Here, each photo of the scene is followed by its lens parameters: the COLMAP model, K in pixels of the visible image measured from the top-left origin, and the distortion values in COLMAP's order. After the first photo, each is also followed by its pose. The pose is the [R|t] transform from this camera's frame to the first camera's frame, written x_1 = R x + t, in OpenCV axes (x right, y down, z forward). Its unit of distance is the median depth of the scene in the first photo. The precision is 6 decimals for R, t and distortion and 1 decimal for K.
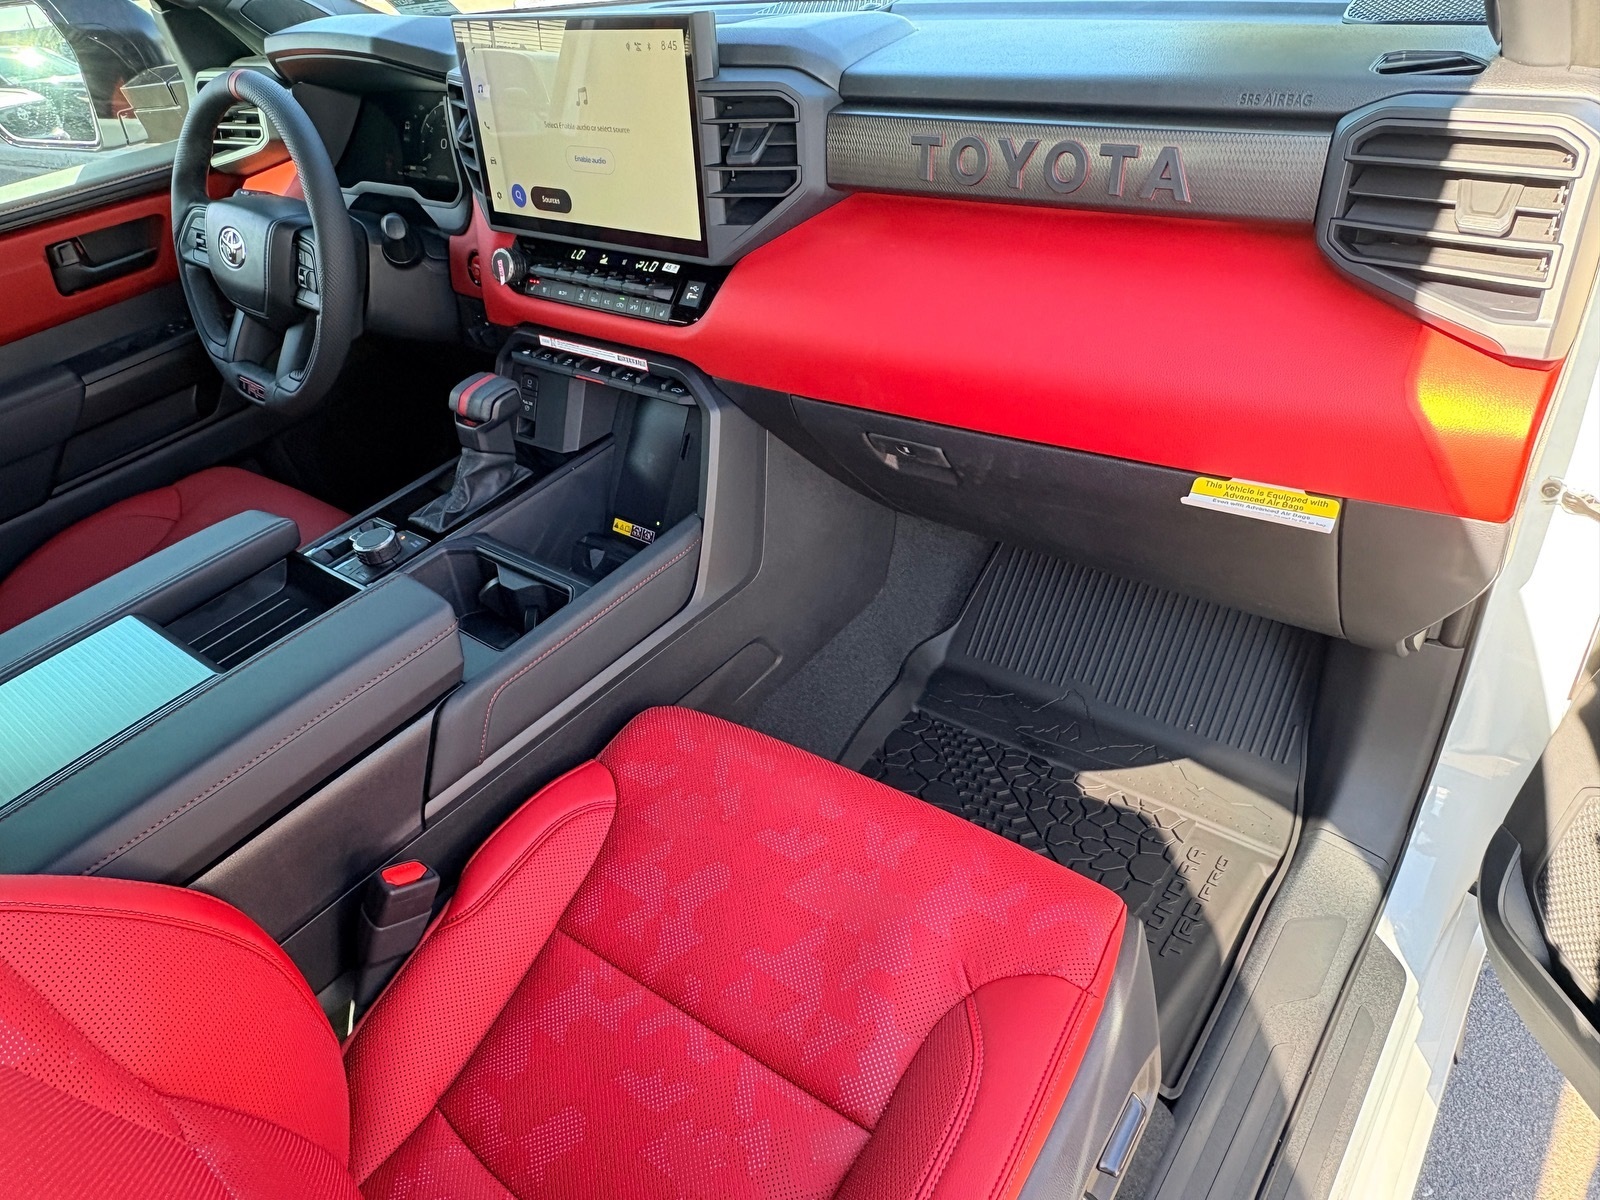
lens RADIAL K [[1050.4, 0, 800.0], [0, 1050.4, 600.0], [0, 0, 1]] dist [0.002841, 0.004681]
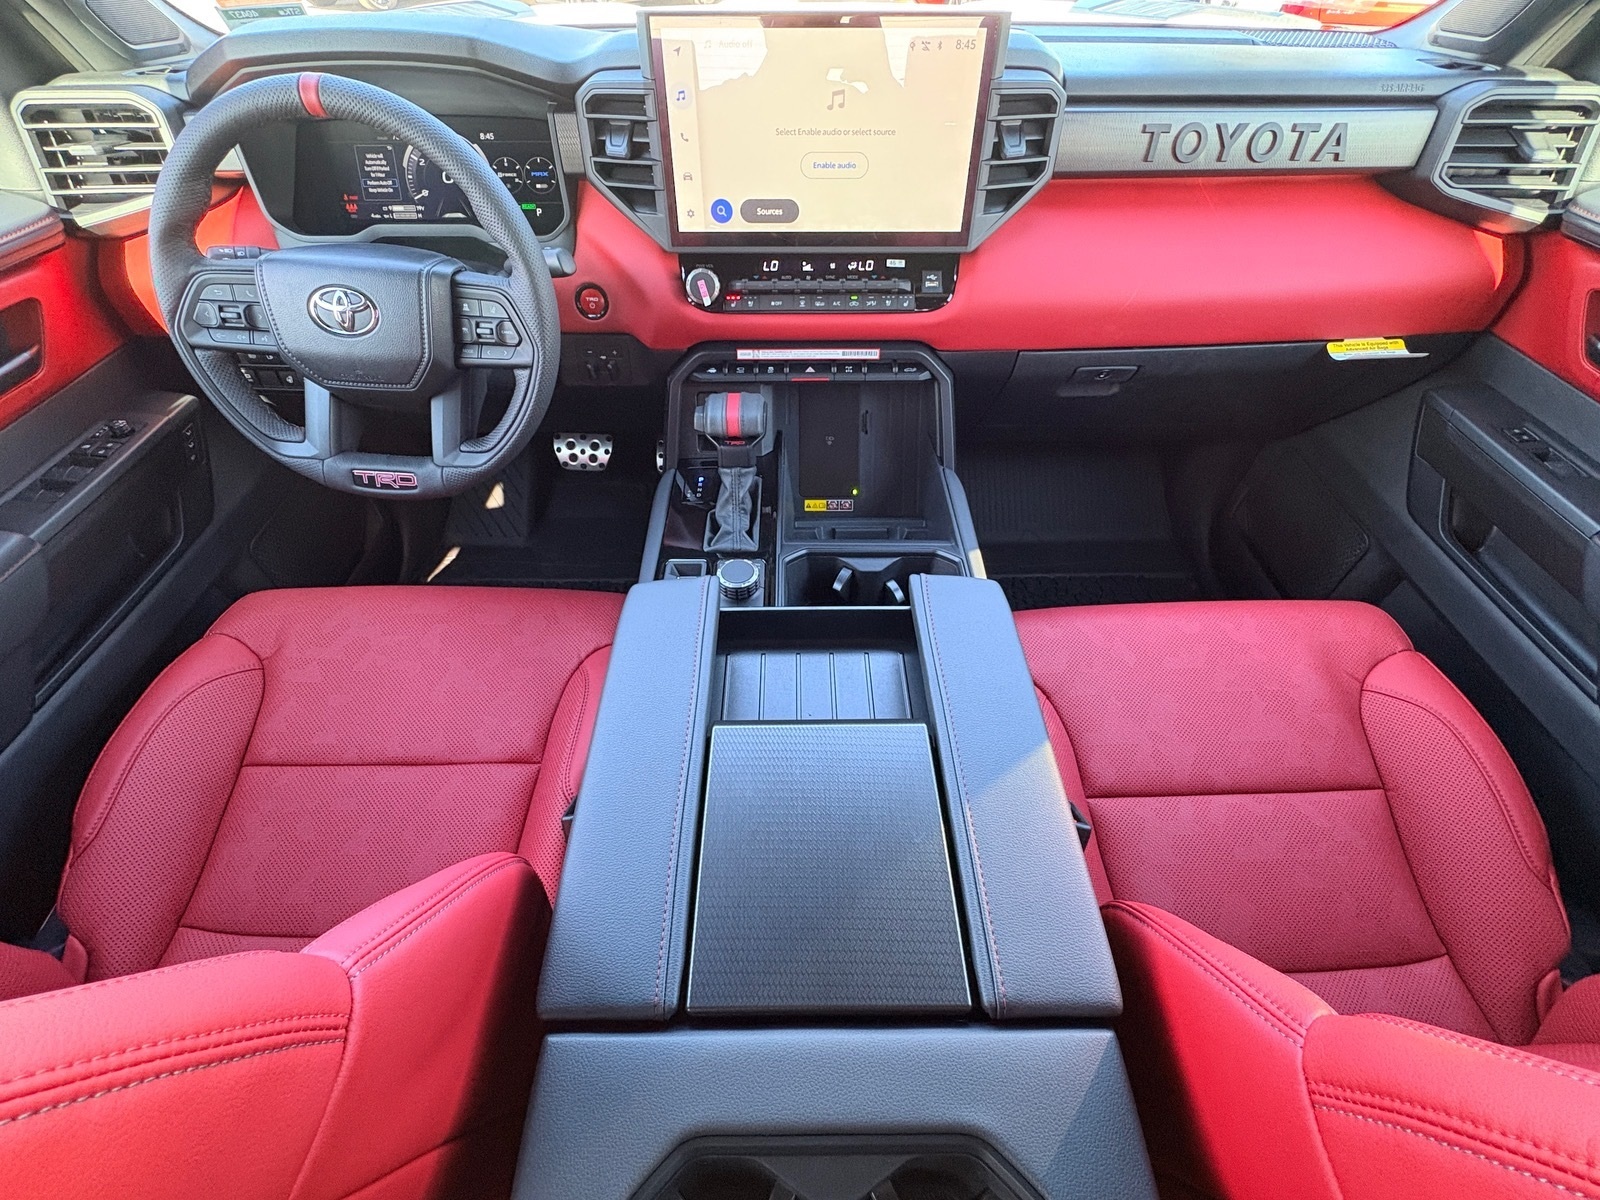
lens RADIAL K [[700.1, 0, 801.0], [0, 700.1, 591.9], [0, 0, 1]] dist [0.001590, -0.000029]
pose [[0.779200, -0.348178, 0.521171, -0.708675], [0.294471, 0.937389, 0.185979, -0.146946], [-0.553294, 0.008554, 0.832942, 0.407806]]
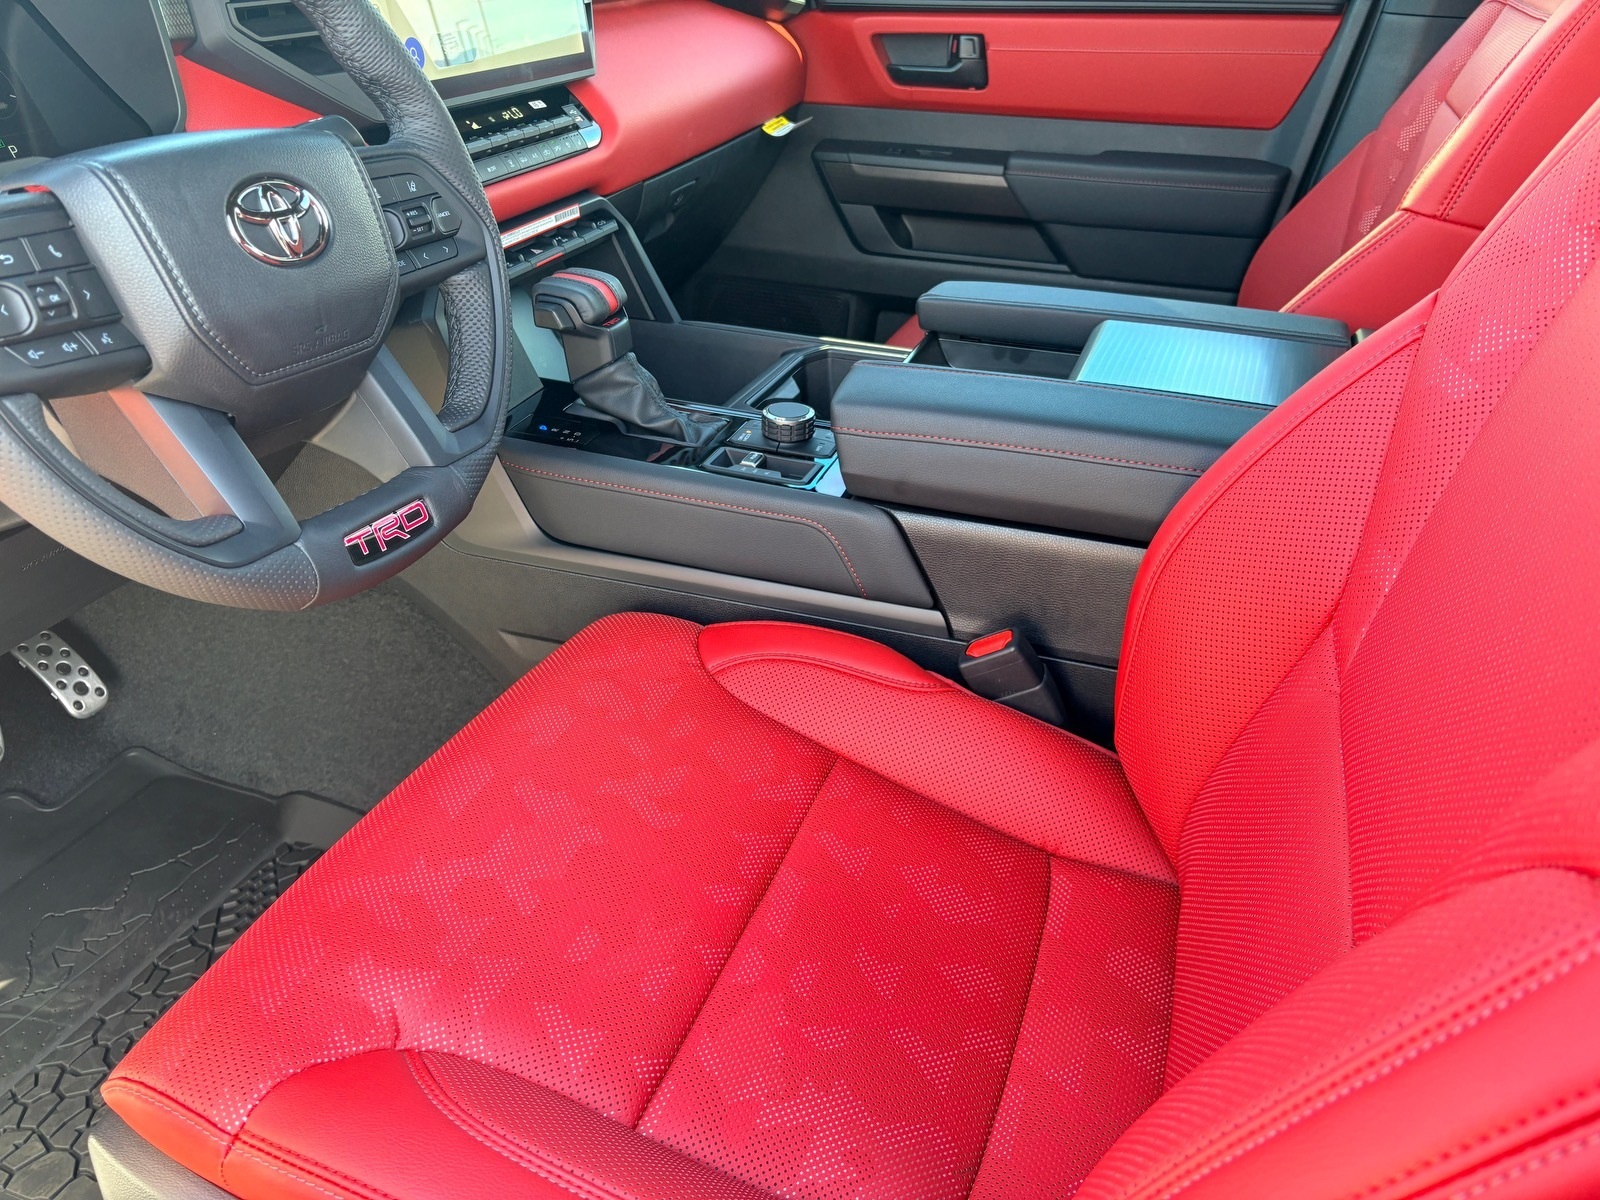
lens RADIAL K [[1199.9, 0, 801.6], [0, 1199.9, 608.5], [0, 0, 1]] dist [0.032248, -0.044106]
pose [[-0.305968, -0.377465, 0.874016, -1.255238], [0.588004, 0.647093, 0.485306, -0.394826], [-0.748755, 0.662413, 0.023961, 1.062840]]
